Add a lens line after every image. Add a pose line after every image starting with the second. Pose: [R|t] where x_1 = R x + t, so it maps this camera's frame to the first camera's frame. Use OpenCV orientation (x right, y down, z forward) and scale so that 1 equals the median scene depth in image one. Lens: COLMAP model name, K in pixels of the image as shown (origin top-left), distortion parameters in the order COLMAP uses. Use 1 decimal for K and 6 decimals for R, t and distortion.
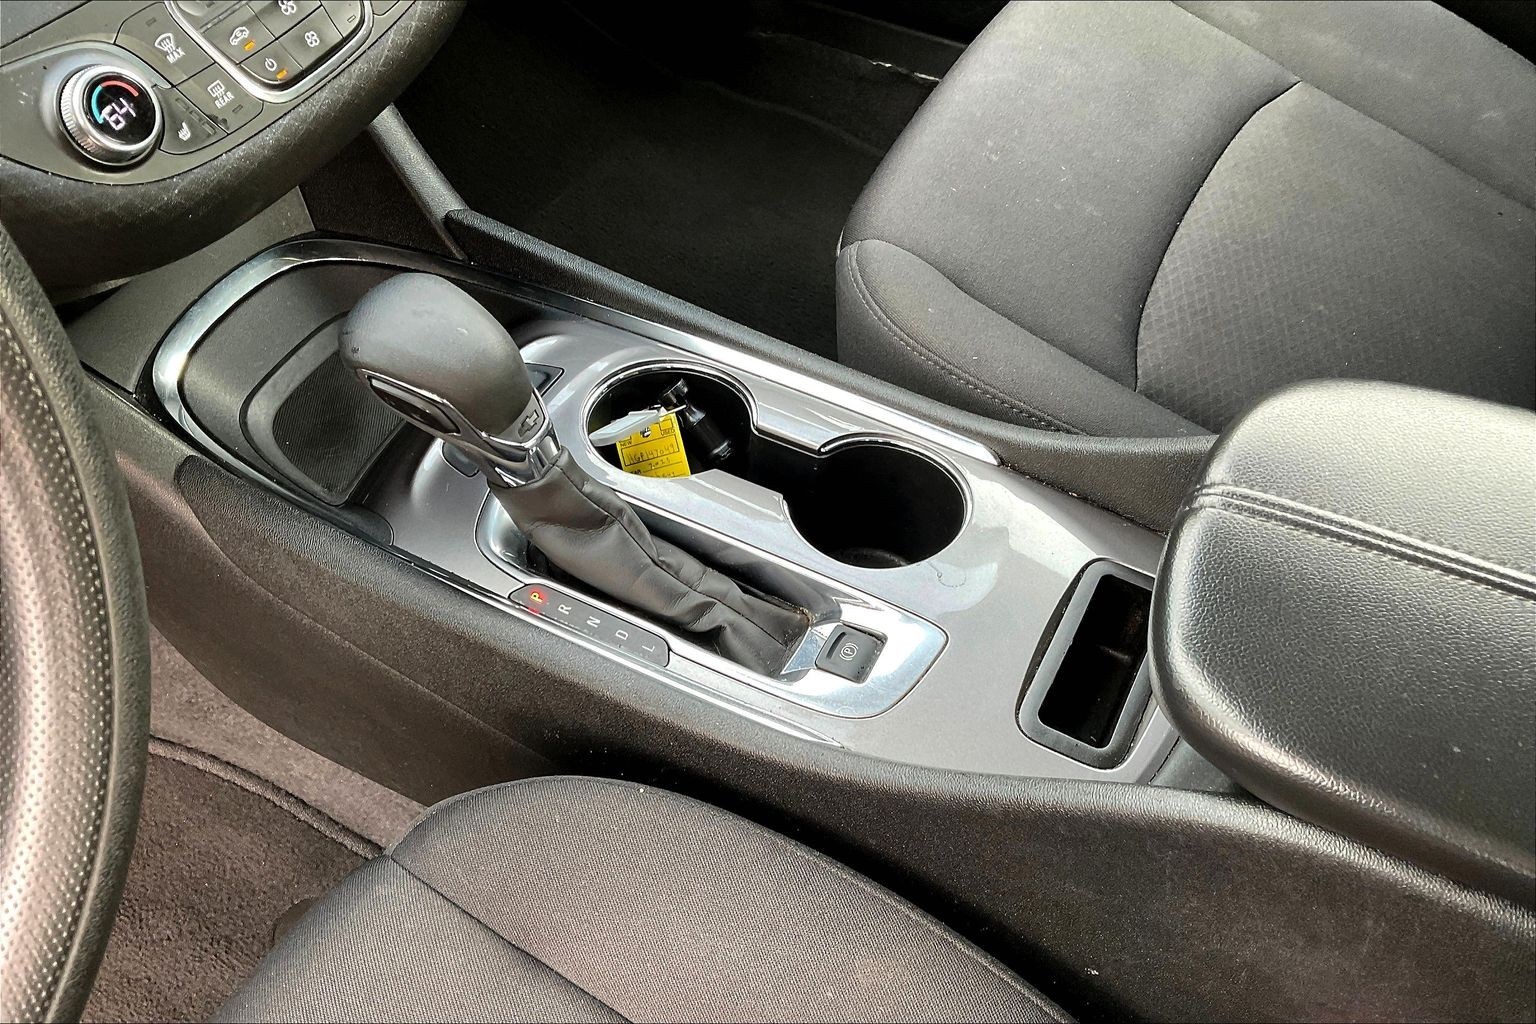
lens RADIAL K [[1282.0, 0, 779.3], [0, 1282.0, 507.5], [0, 0, 1]] dist [0.089739, -0.187861]
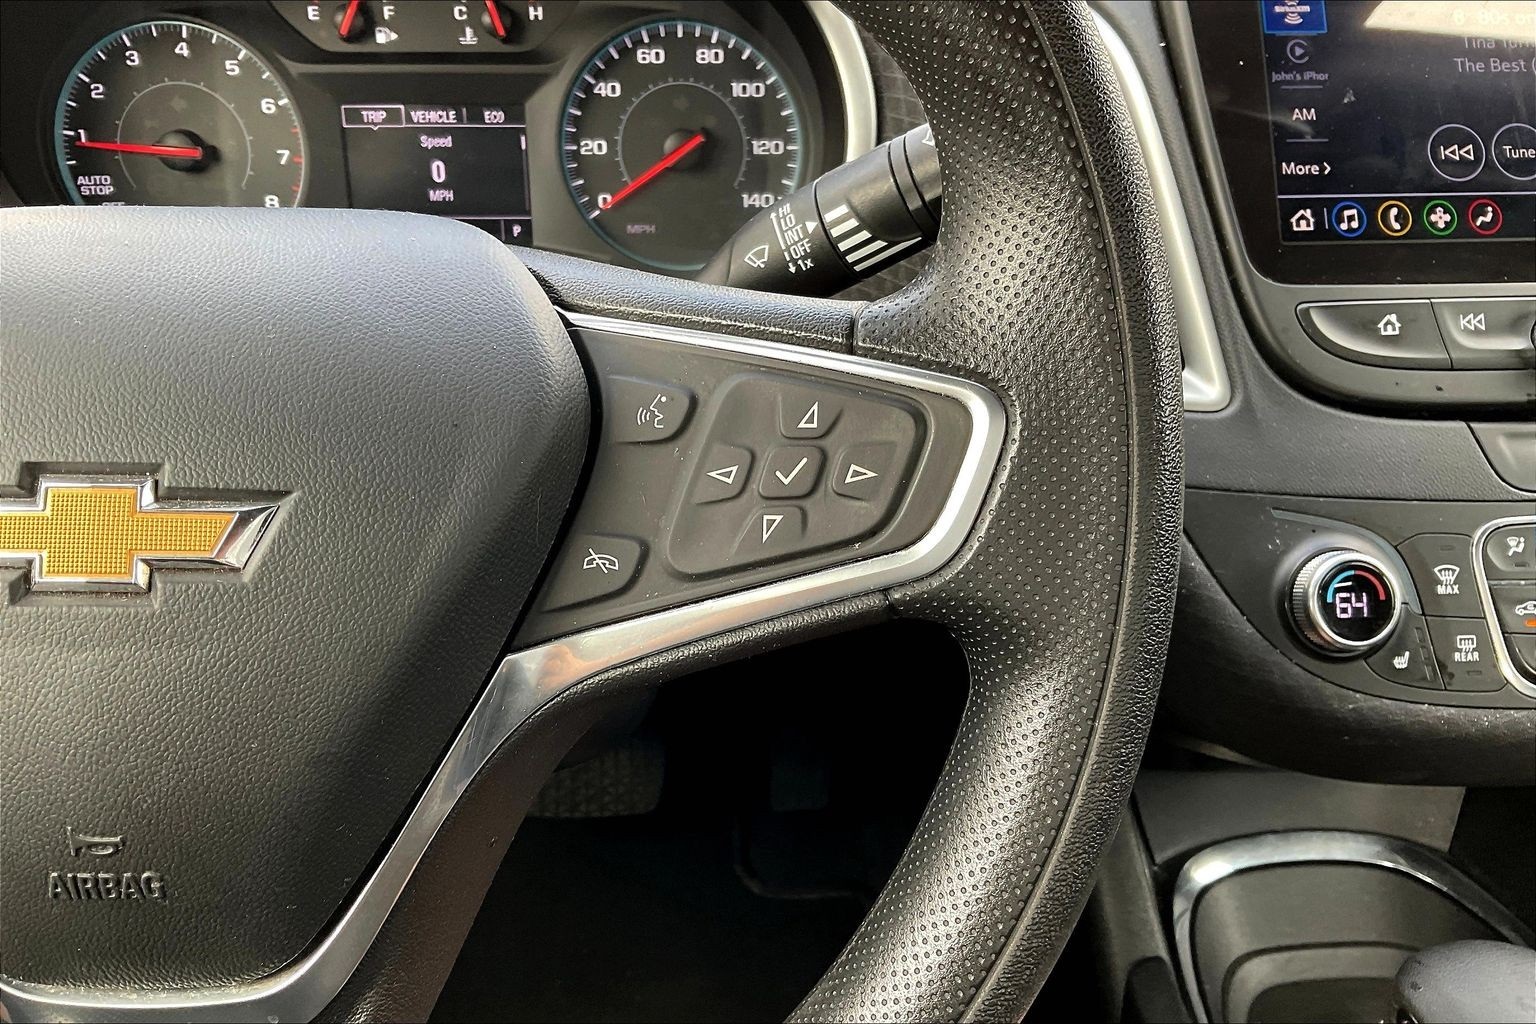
lens RADIAL K [[1282.0, 0, 762.5], [0, 1282.0, 513.9], [0, 0, 1]] dist [0.089739, -0.187861]
pose [[0.526219, 0.390622, -0.755320, -0.058549], [-0.680212, 0.726404, -0.098225, 0.011674], [0.510298, 0.565466, 0.647954, 0.141006]]
